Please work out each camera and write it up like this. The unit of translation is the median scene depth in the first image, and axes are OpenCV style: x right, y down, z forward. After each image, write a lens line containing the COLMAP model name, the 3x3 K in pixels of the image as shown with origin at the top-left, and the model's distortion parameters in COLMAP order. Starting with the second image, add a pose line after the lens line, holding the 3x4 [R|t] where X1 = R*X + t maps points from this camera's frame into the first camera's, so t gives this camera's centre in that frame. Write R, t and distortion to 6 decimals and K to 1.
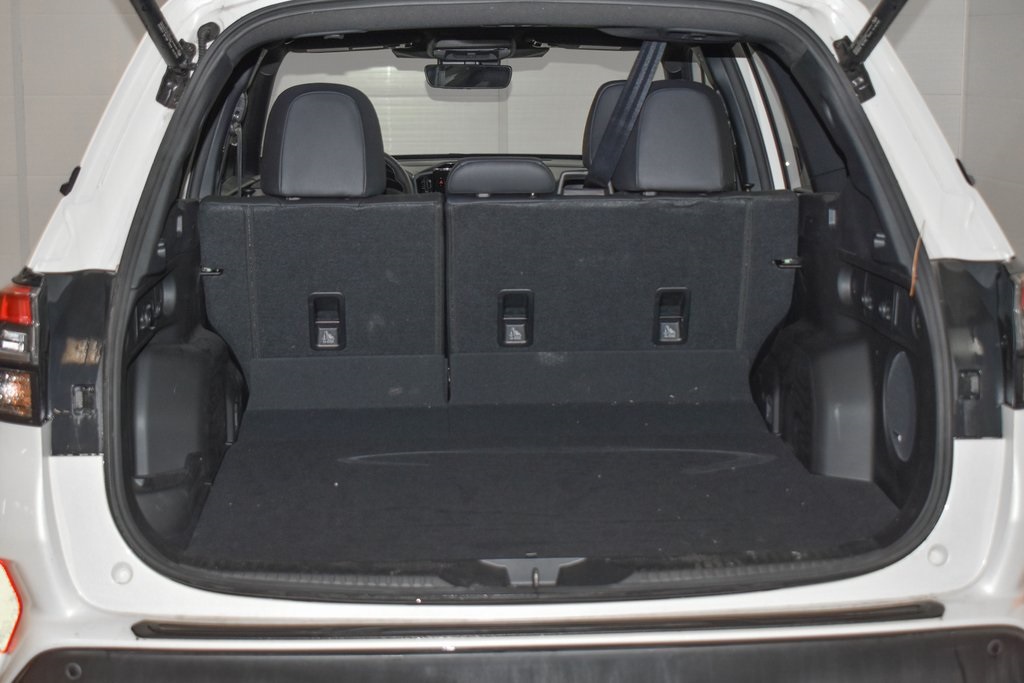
lens RADIAL K [[1651.8, 0, 513.5], [0, 1651.8, 341.5], [0, 0, 1]] dist [-0.055618, 0.000000]
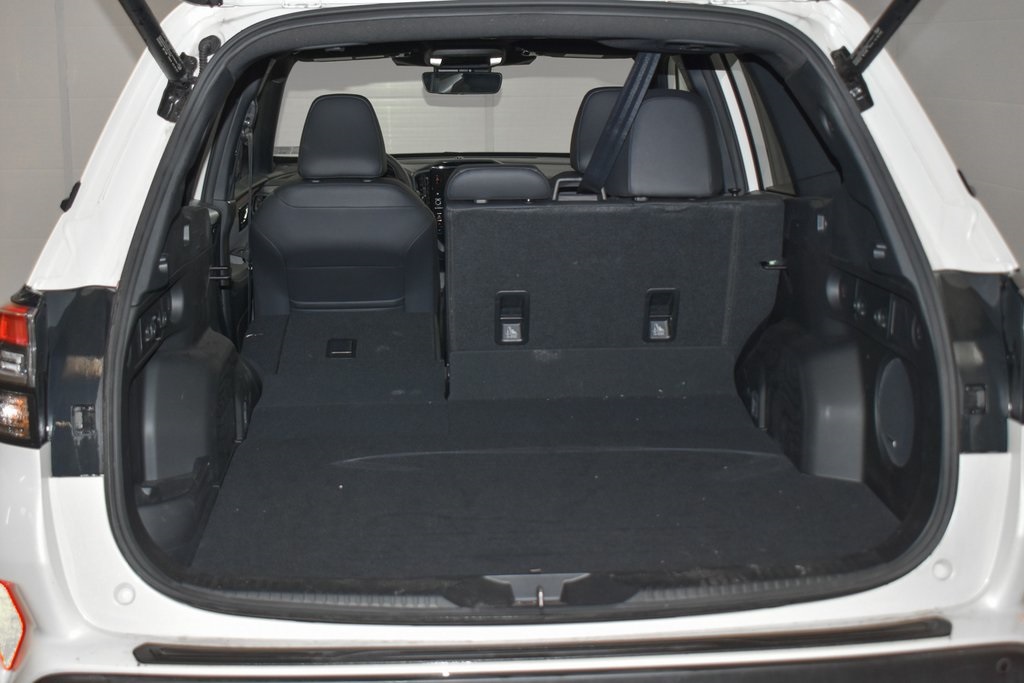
lens RADIAL K [[1389.6, 0, 487.5], [0, 1389.6, 338.6], [0, 0, 1]] dist [-0.041797, 0.000000]
pose [[0.999980, -0.003625, -0.005154, -0.012124], [0.003761, 0.999637, 0.026689, -0.030742], [0.005056, -0.026708, 0.999631, 0.149574]]
